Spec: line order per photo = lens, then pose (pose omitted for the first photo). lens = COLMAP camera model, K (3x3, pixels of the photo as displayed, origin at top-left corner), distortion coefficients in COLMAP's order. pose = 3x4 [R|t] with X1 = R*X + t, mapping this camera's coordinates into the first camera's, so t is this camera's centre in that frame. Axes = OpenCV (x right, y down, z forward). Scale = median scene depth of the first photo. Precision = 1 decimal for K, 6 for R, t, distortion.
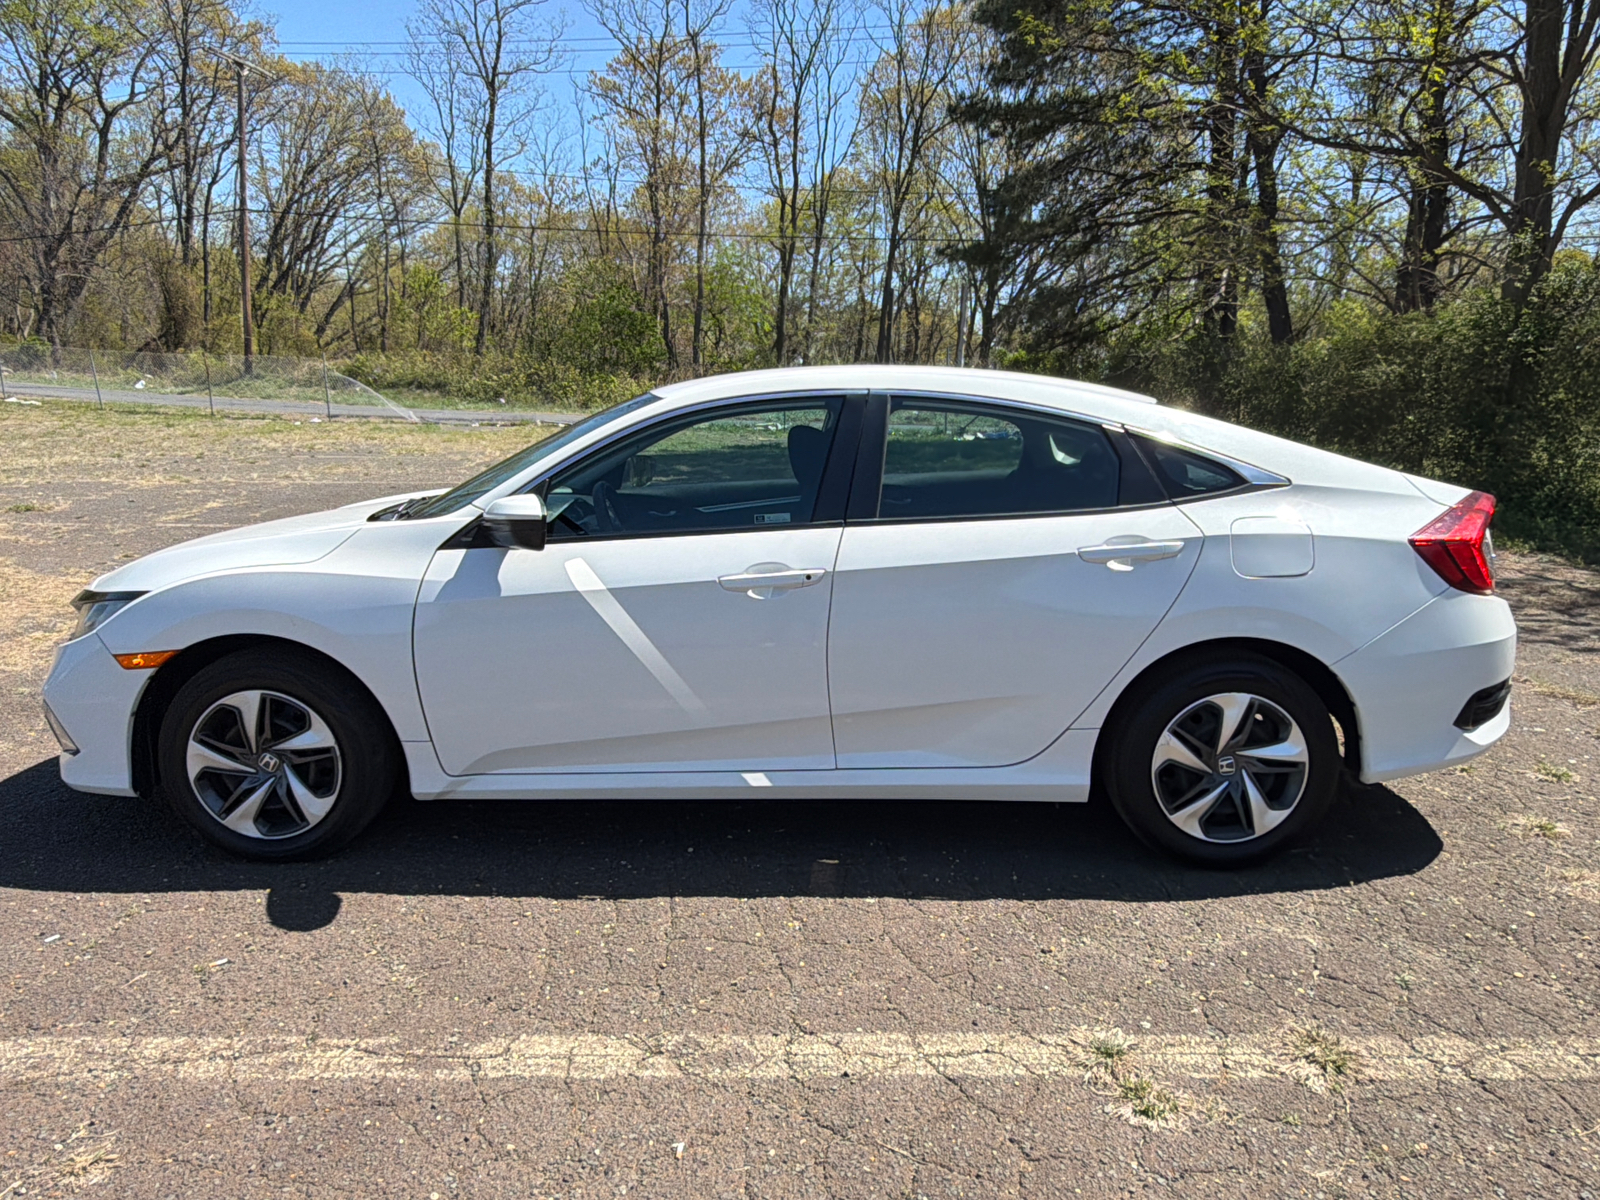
lens RADIAL K [[1134.4, 0, 799.3], [0, 1134.4, 607.2], [0, 0, 1]] dist [-0.003844, 0.004580]
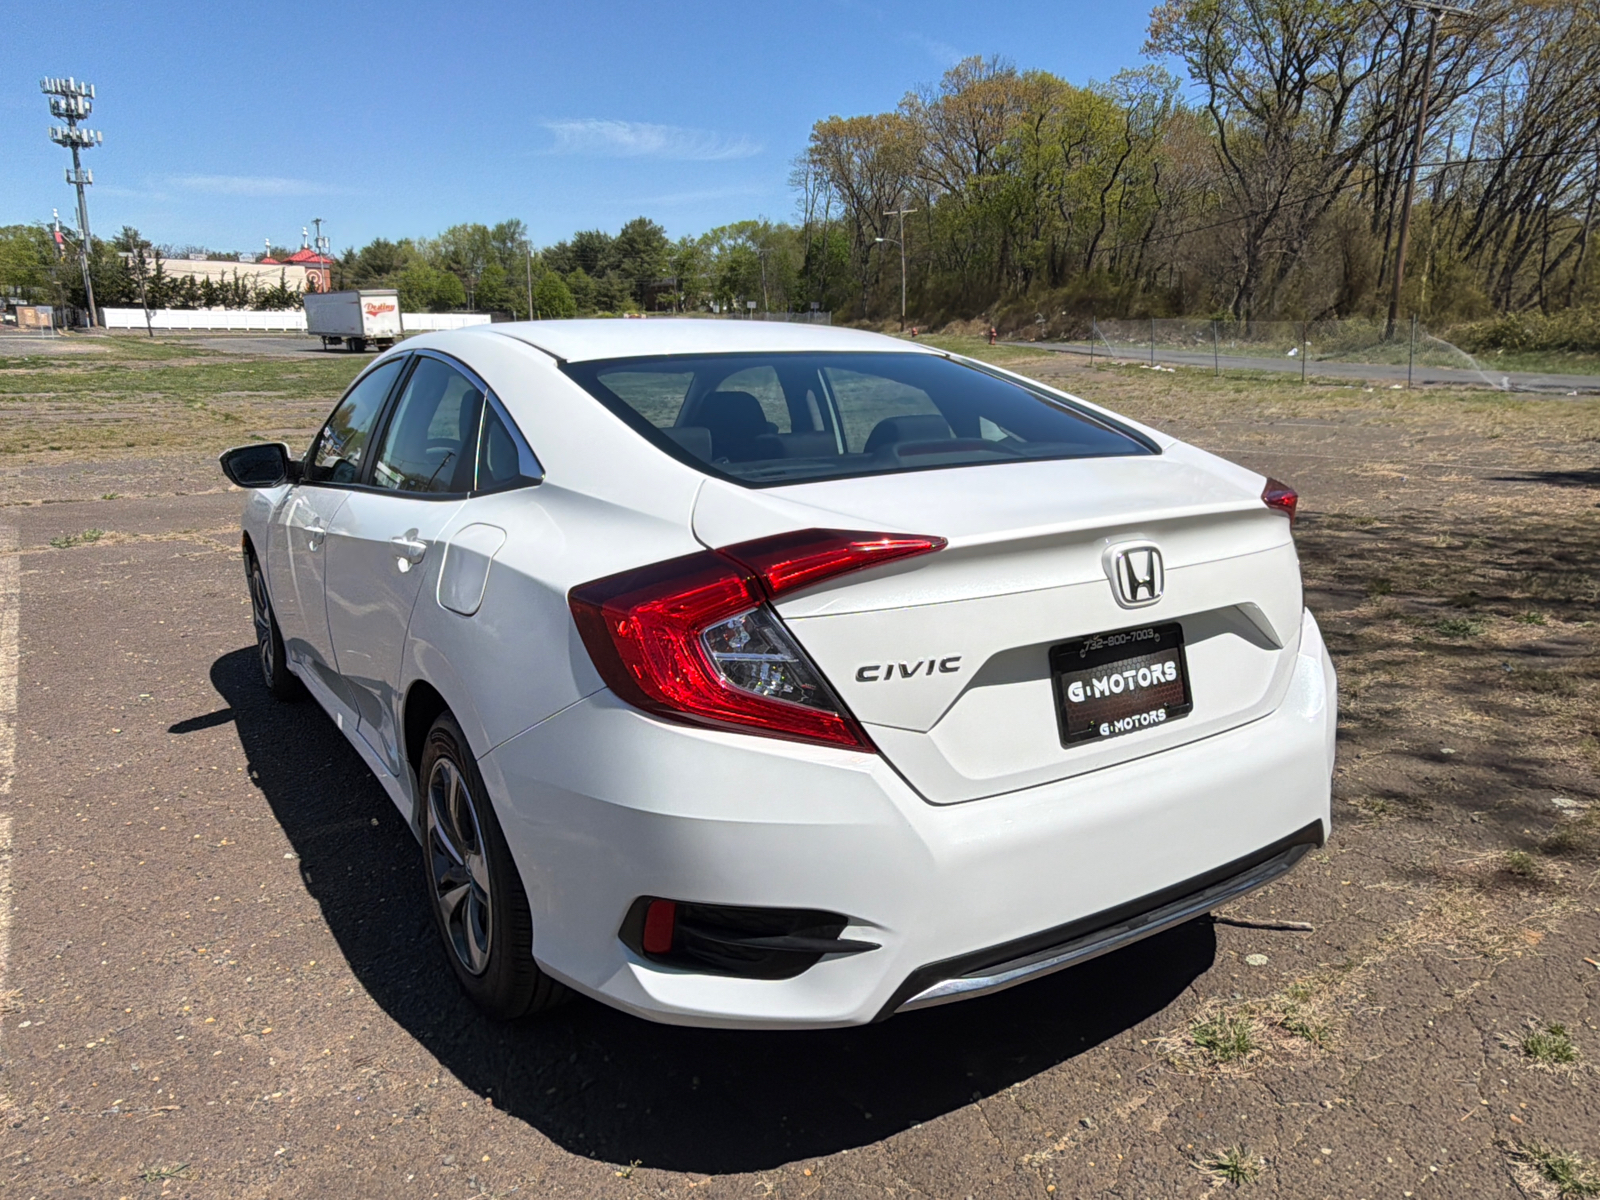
lens RADIAL K [[1134.4, 0, 799.4], [0, 1134.4, 601.2], [0, 0, 1]] dist [-0.003844, 0.004580]
pose [[0.540682, 0.160241, -0.825824, 1.061010], [-0.140803, 0.985080, 0.098956, -0.125702], [0.829359, 0.062775, 0.555178, 0.761372]]
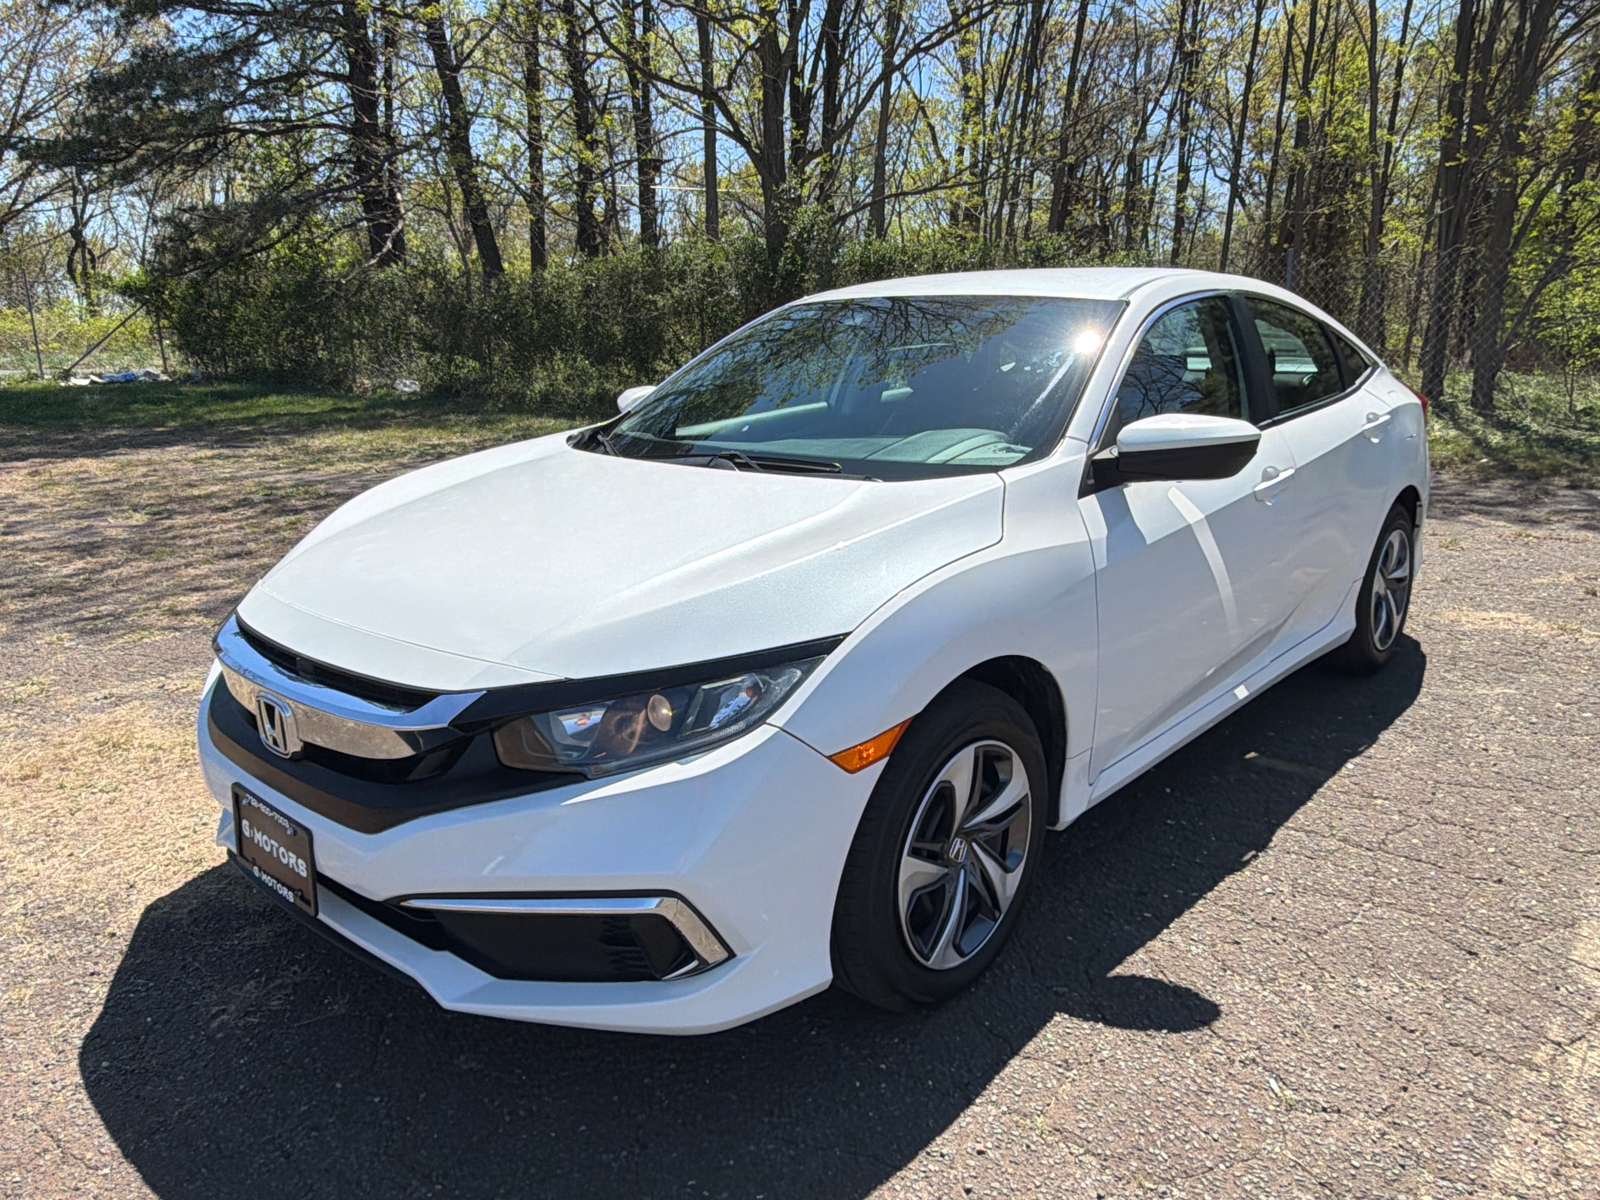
lens RADIAL K [[1134.4, 0, 797.0], [0, 1134.4, 598.7], [0, 0, 1]] dist [-0.003844, 0.004580]
pose [[0.664067, -0.190450, 0.723010, -0.992129], [0.154201, 0.981111, 0.116807, -0.102263], [-0.731599, 0.033921, 0.680891, 0.611217]]
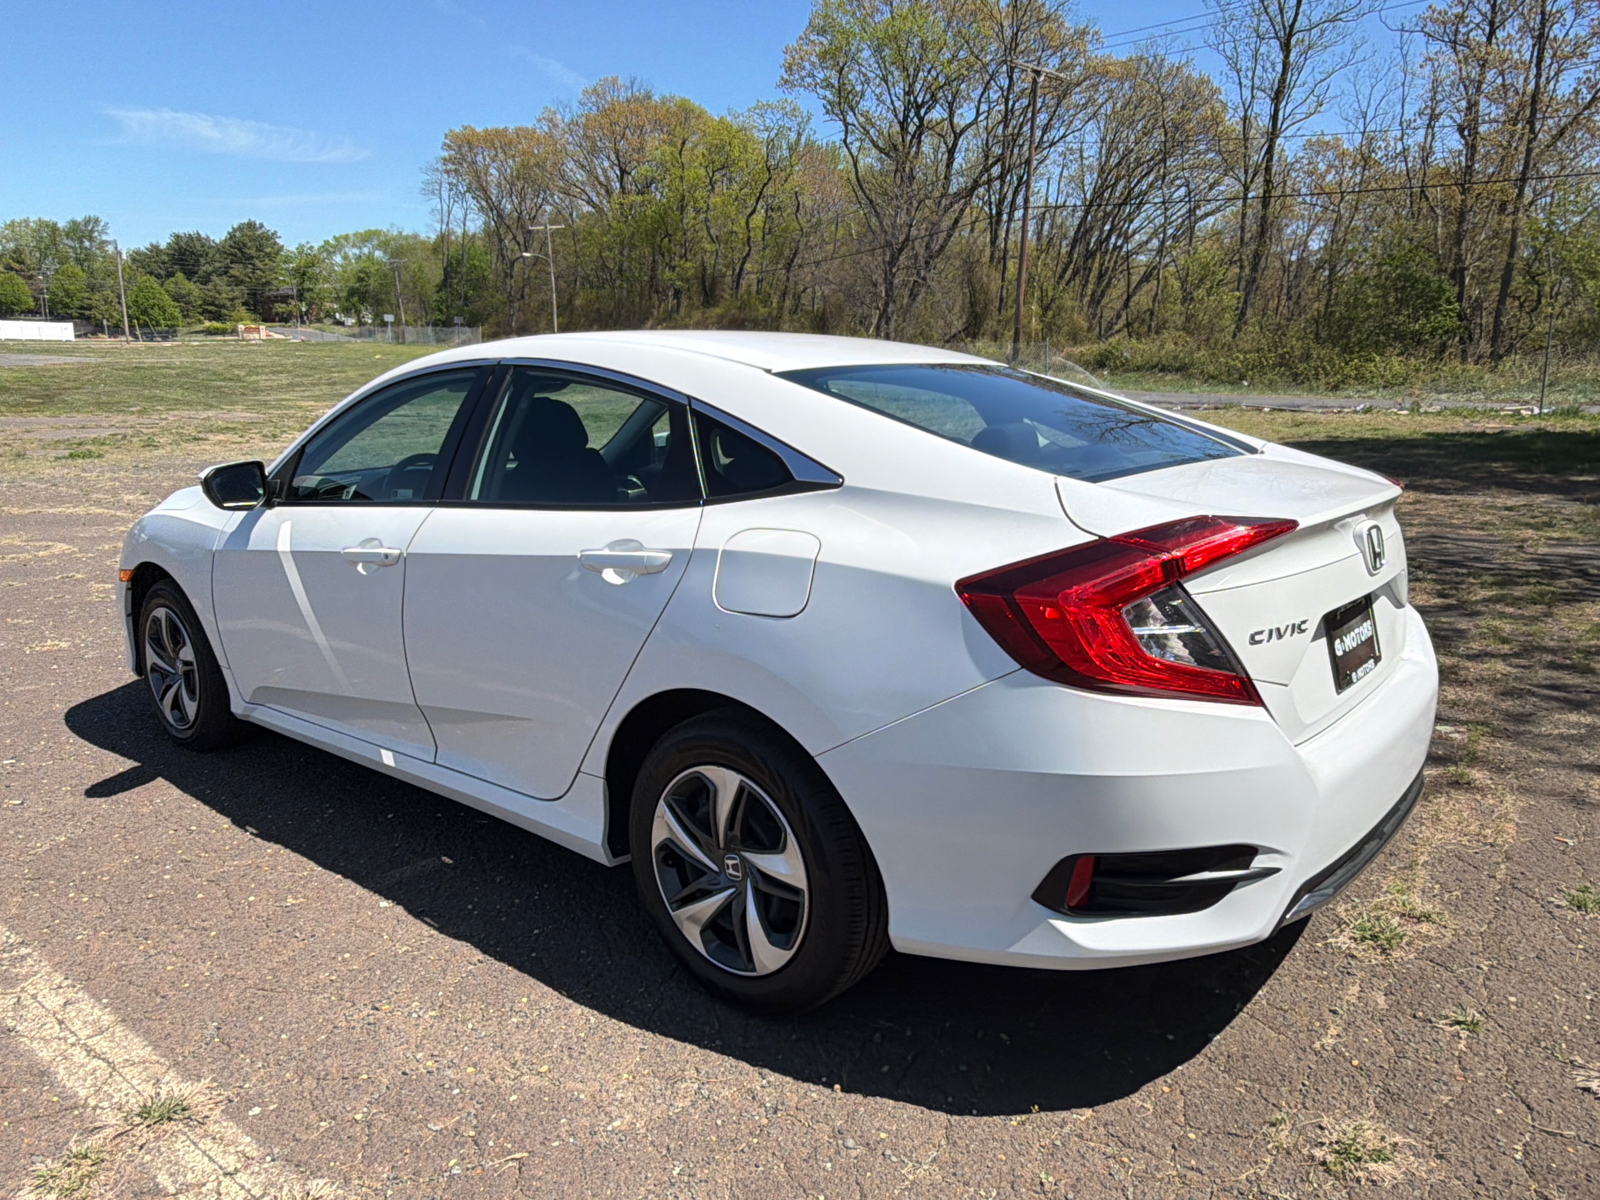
lens RADIAL K [[1134.4, 0, 794.3], [0, 1134.4, 602.3], [0, 0, 1]] dist [-0.003844, 0.004580]
pose [[0.769039, 0.112960, -0.629142, 0.844660], [-0.106856, 0.993130, 0.047697, -0.067711], [0.630207, 0.030547, 0.775826, 0.453175]]
